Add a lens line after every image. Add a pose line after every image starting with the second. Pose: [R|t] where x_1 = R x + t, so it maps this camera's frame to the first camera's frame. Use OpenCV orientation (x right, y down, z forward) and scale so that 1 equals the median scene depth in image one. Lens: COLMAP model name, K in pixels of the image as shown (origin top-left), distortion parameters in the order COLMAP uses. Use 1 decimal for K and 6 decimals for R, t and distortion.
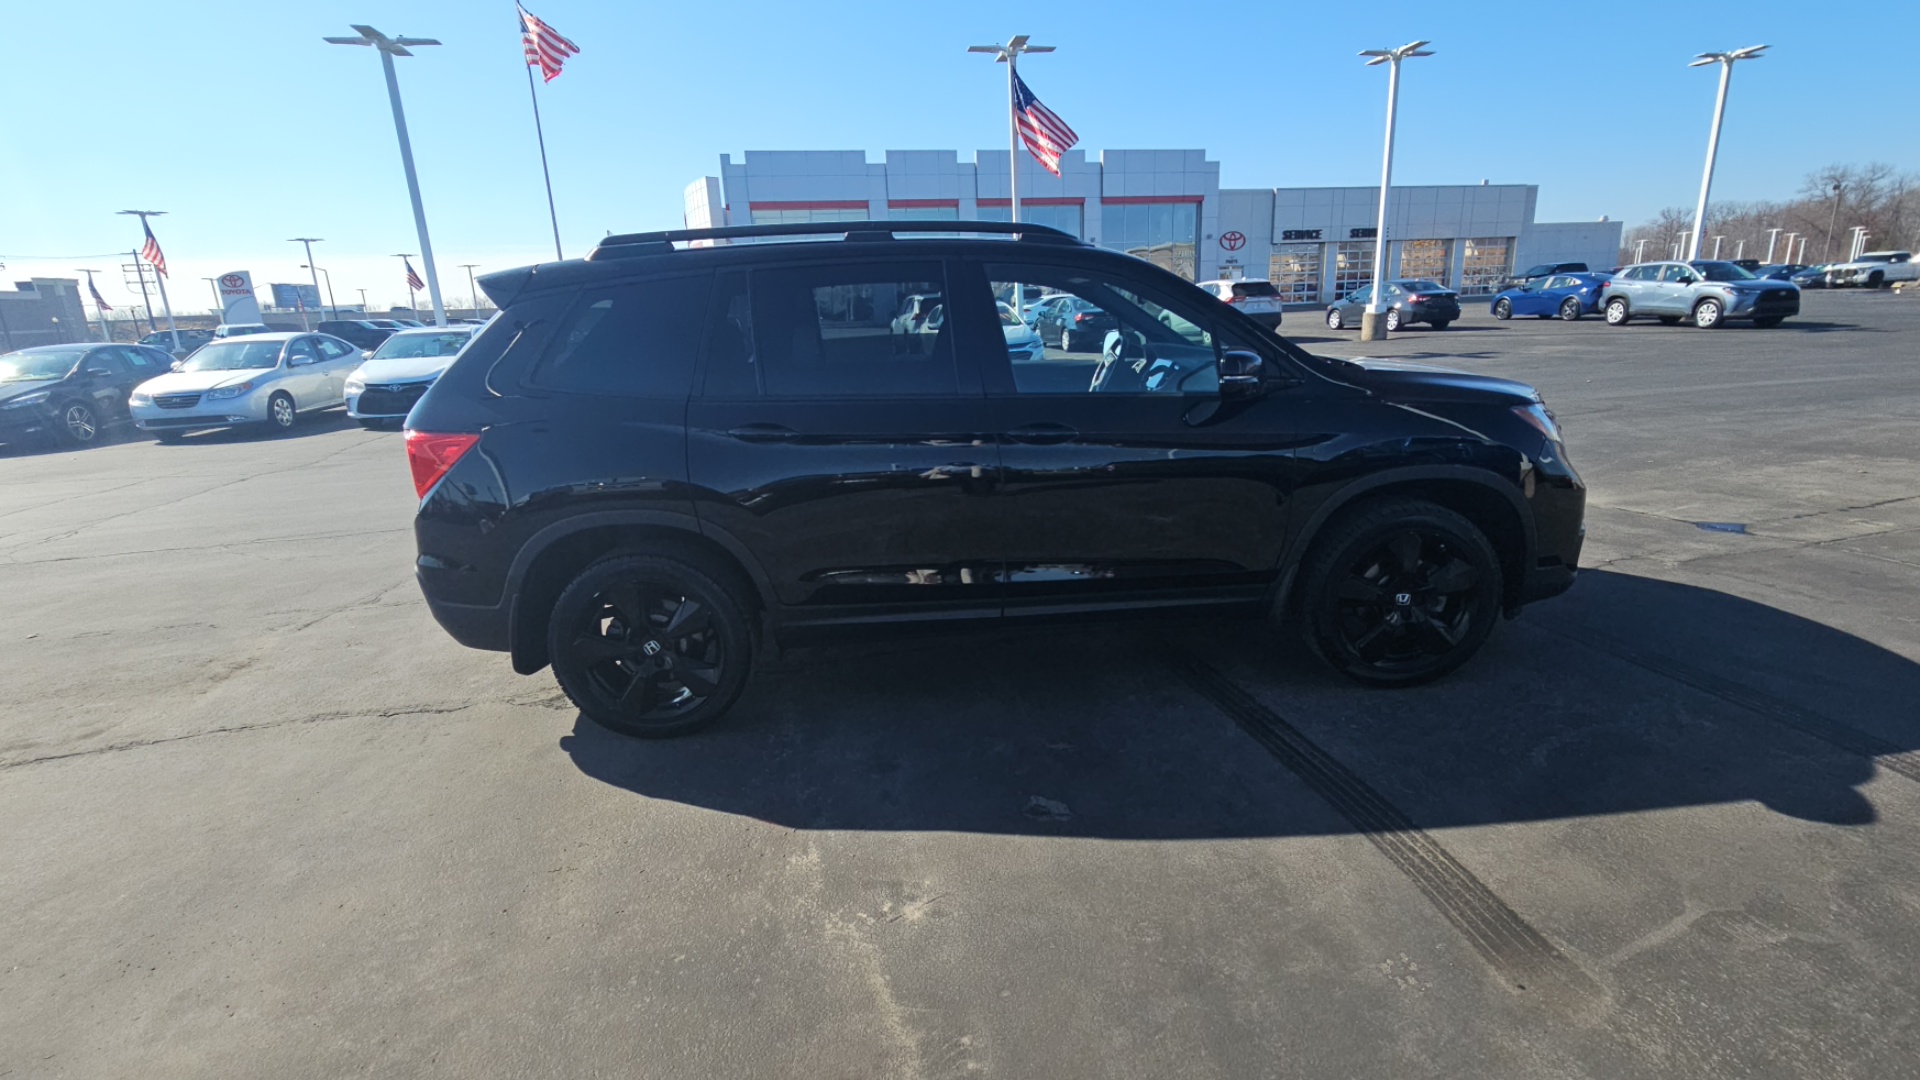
lens RADIAL K [[852.9, 0, 980.0], [0, 852.9, 541.6], [0, 0, 1]] dist [0.002062, -0.000819]
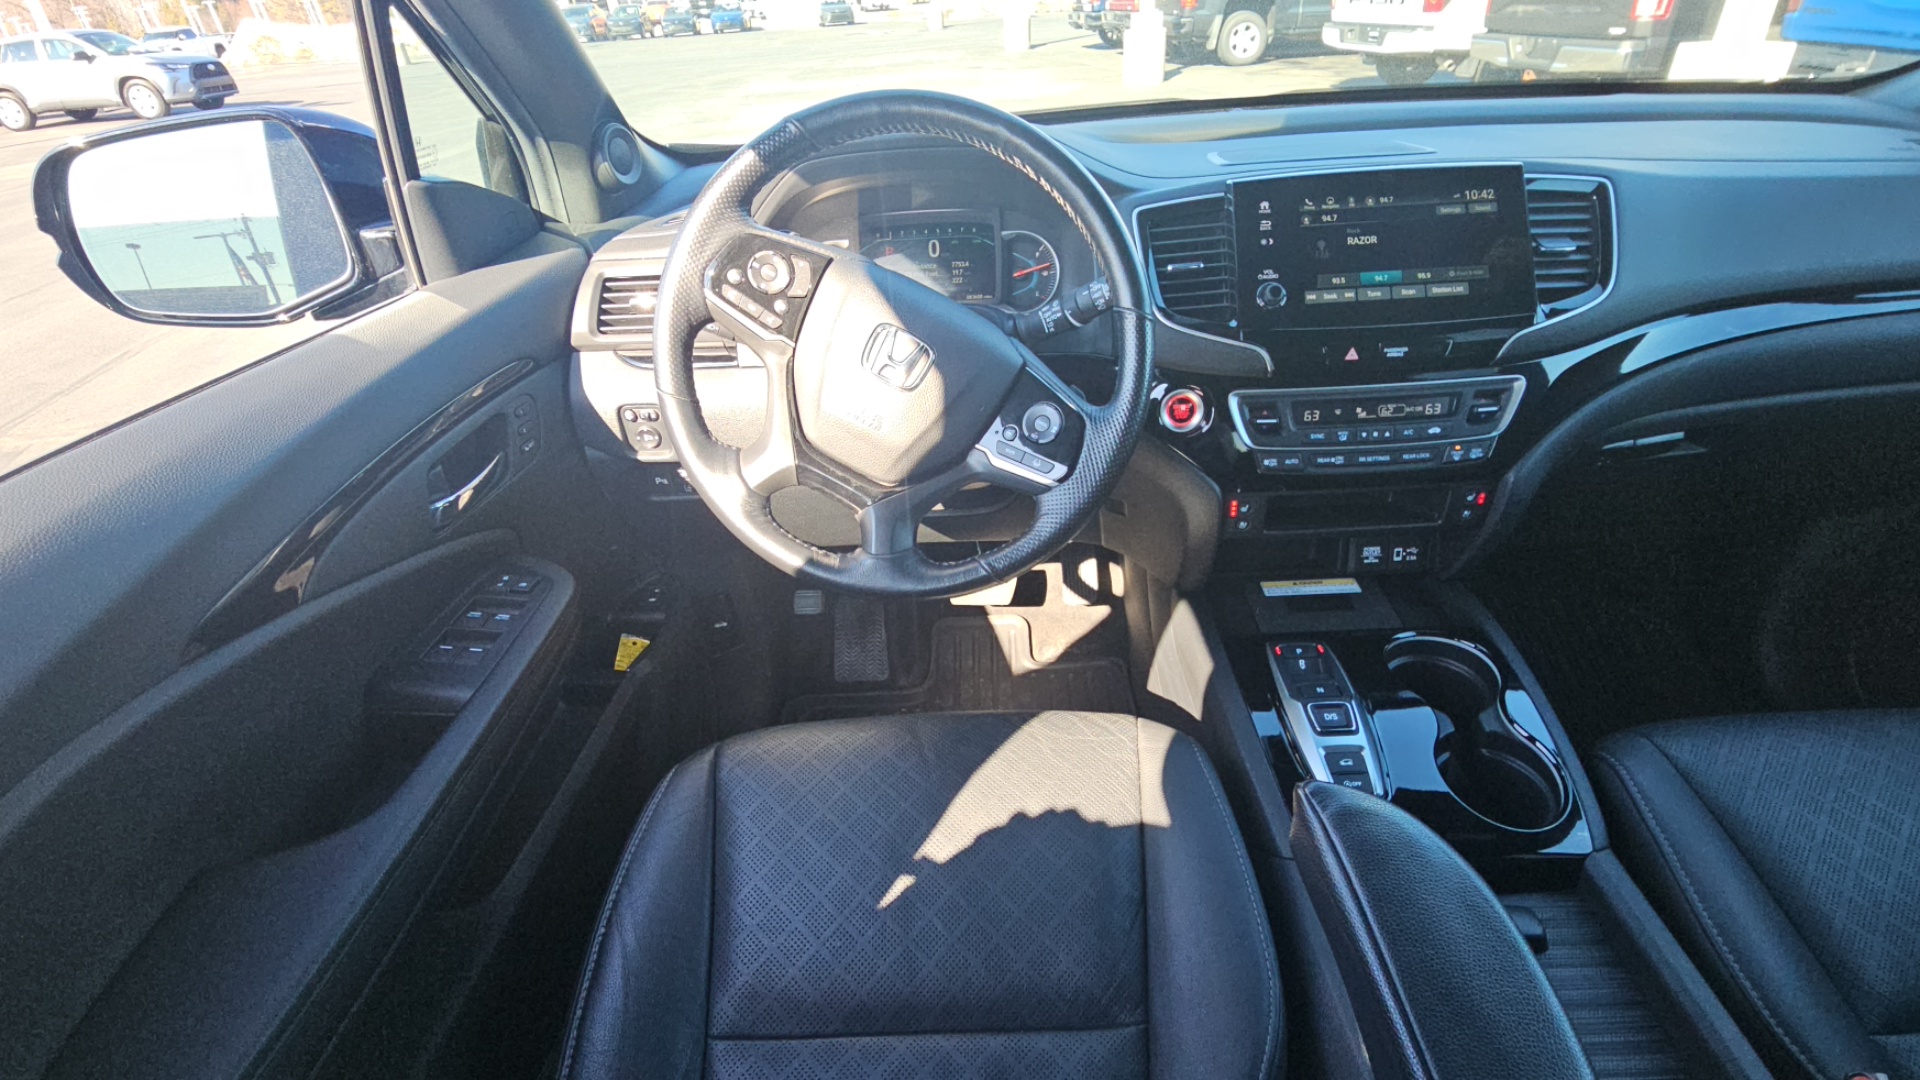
lens RADIAL K [[857.6, 0, 981.8], [0, 857.6, 542.1], [0, 0, 1]] dist [0.007396, -0.006192]
pose [[0.057722, -0.506245, 0.860456, 0.000476], [0.319907, 0.825823, 0.464409, -0.048073], [-0.945689, 0.248459, 0.209620, 0.194661]]
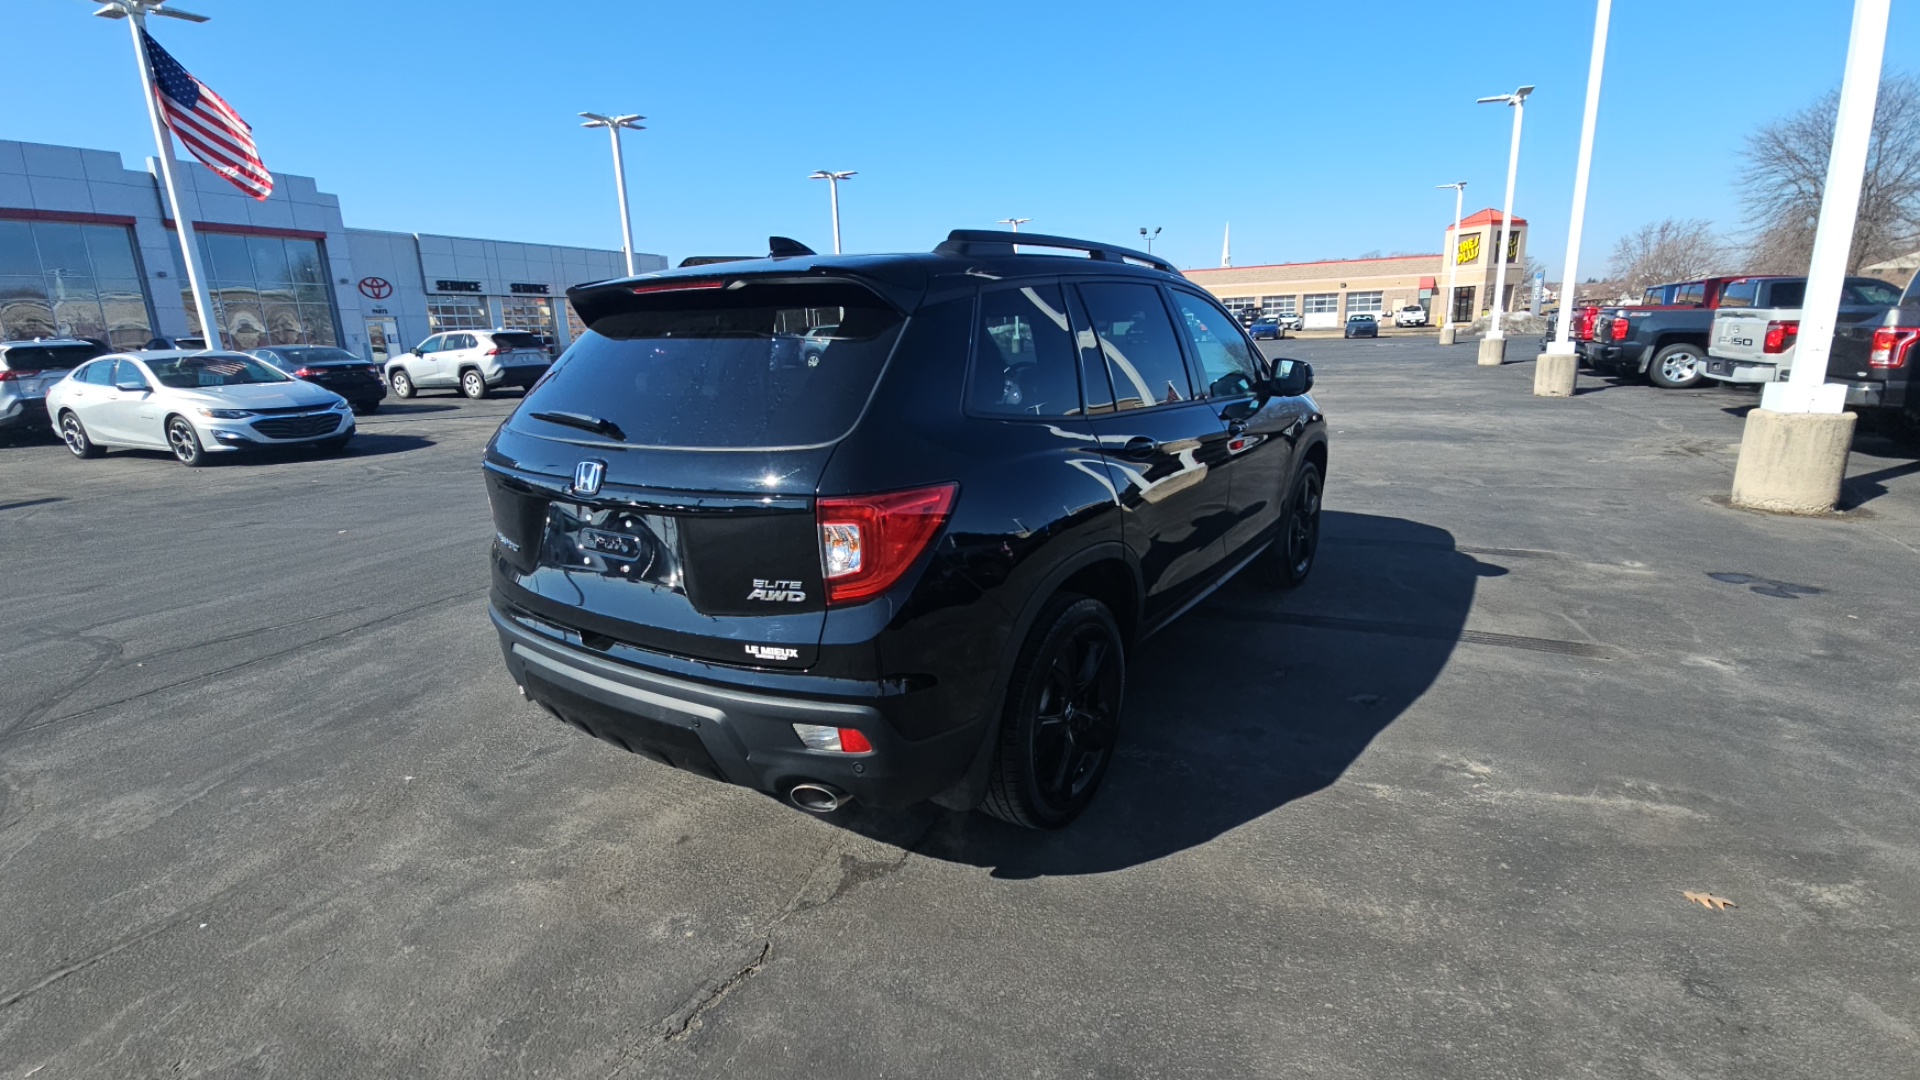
lens RADIAL K [[855.4, 0, 979.9], [0, 855.4, 541.4], [0, 0, 1]] dist [0.000361, -0.000326]
pose [[0.596712, -0.171210, 0.783978, -0.159978], [0.221403, 0.974179, 0.044230, -0.014608], [-0.771307, 0.147183, 0.619211, 0.076488]]
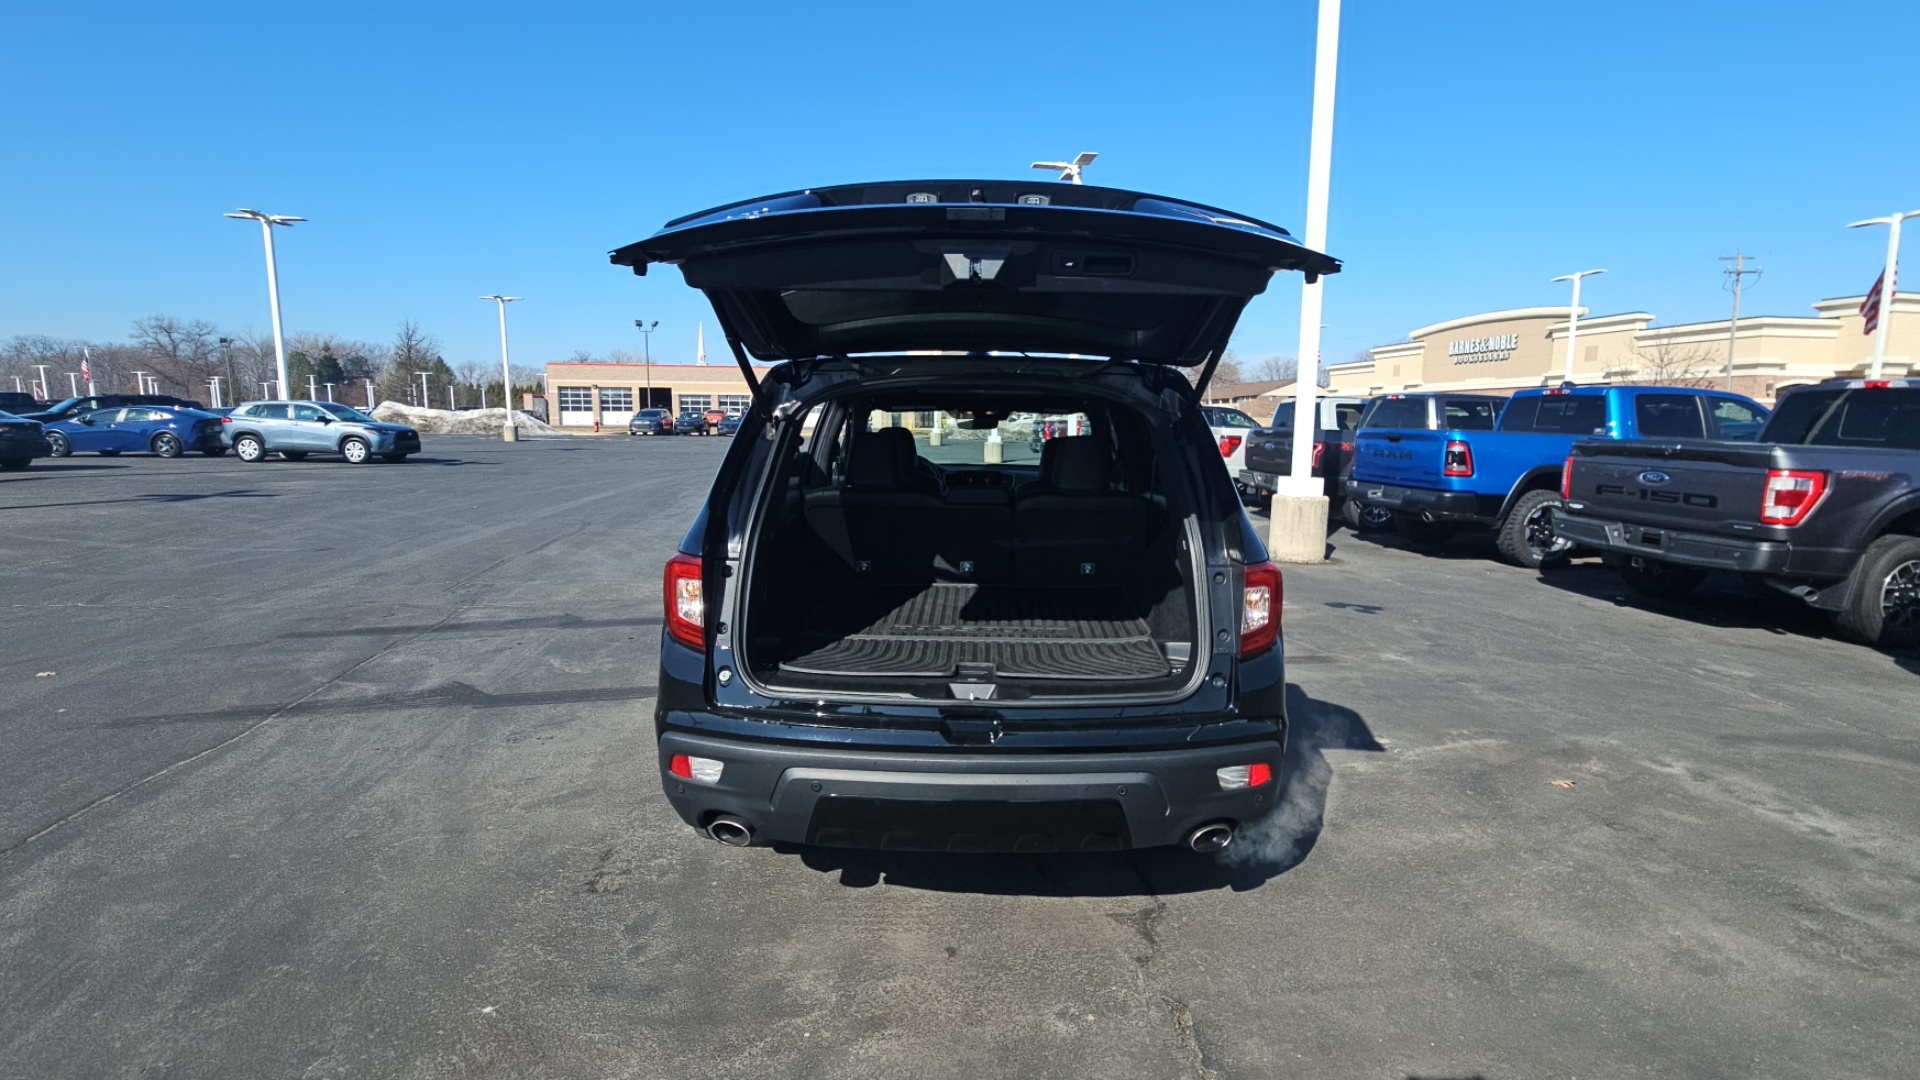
lens RADIAL K [[856.1, 0, 978.8], [0, 856.1, 541.7], [0, 0, 1]] dist [0.001686, -0.000284]
pose [[0.054966, -0.099217, 0.993547, -0.207068], [0.255654, 0.963280, 0.082051, -0.039480], [-0.965205, 0.249494, 0.078313, 0.169028]]
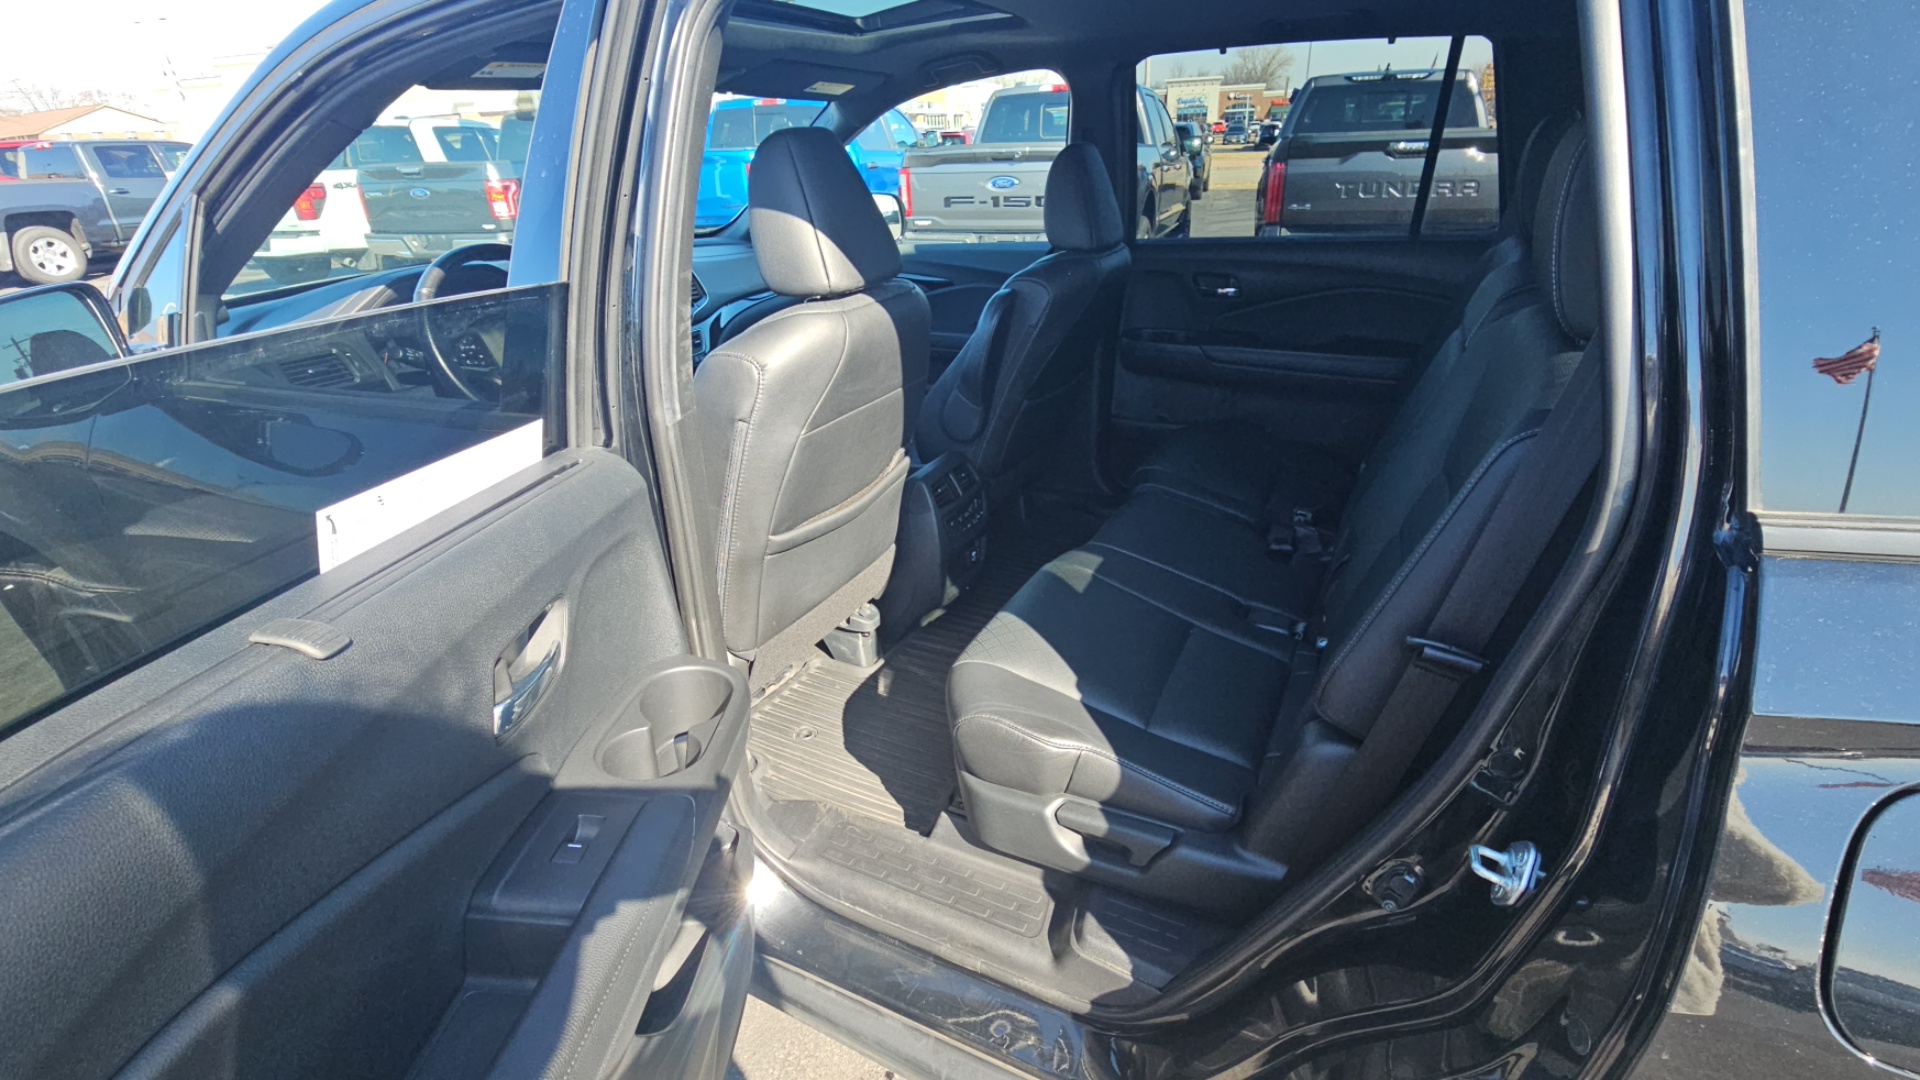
lens RADIAL K [[855.4, 0, 979.9], [0, 855.4, 541.4], [0, 0, 1]] dist [0.000361, -0.000326]
pose [[-0.866537, -0.143573, 0.478018, -0.043293], [0.202871, 0.773734, 0.600149, -0.064179], [-0.456024, 0.617027, -0.641342, 0.243677]]
